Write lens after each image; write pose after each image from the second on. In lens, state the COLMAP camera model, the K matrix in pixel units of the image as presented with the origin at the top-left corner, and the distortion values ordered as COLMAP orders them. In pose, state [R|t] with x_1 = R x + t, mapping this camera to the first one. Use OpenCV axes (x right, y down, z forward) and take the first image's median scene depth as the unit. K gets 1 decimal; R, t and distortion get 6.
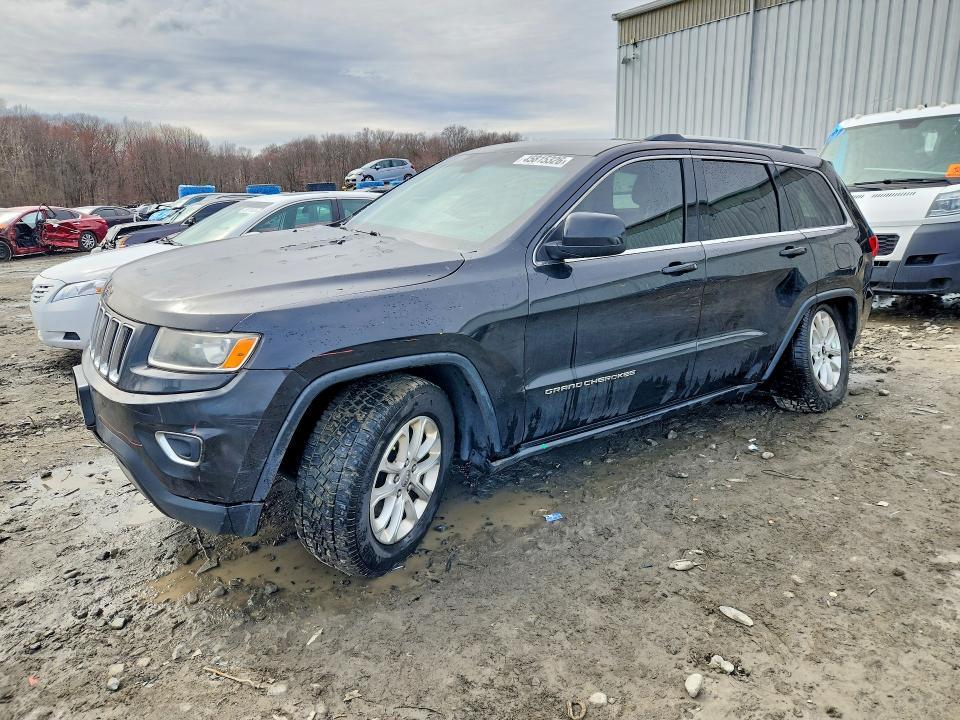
lens RADIAL K [[803.4, 0, 480.0], [0, 803.4, 360.0], [0, 0, 1]] dist [0.001102, -0.009457]
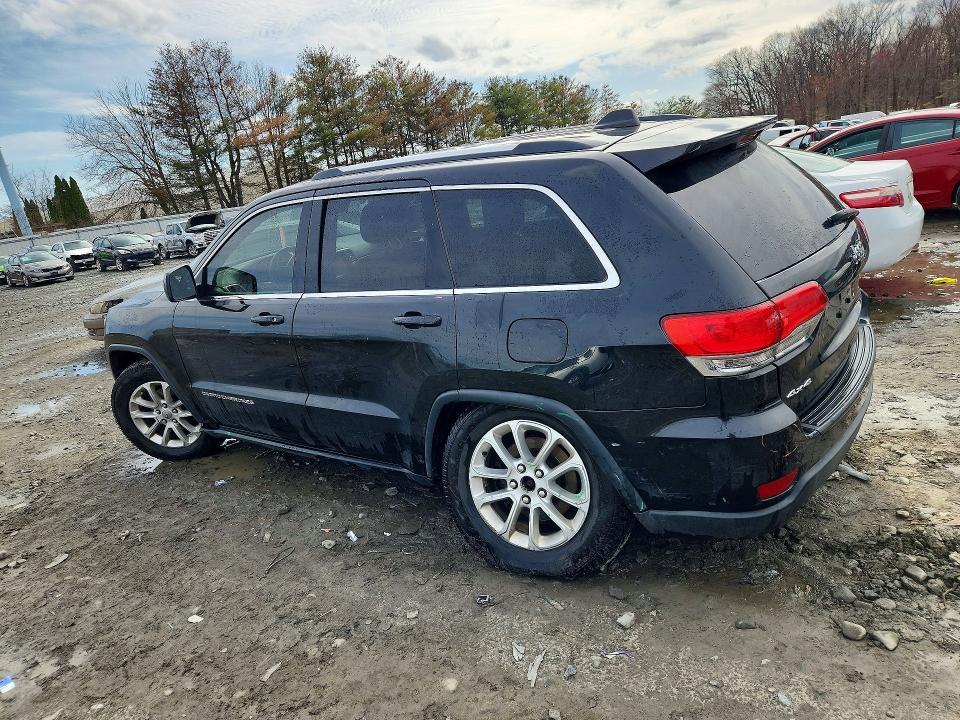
lens RADIAL K [[803.4, 0, 480.0], [0, 803.4, 360.0], [0, 0, 1]] dist [0.001102, -0.009457]
pose [[0.126107, 0.203582, -0.970902, 1.296042], [-0.095524, 0.976660, 0.192382, -0.287191], [0.987407, 0.068483, 0.142611, 1.127675]]
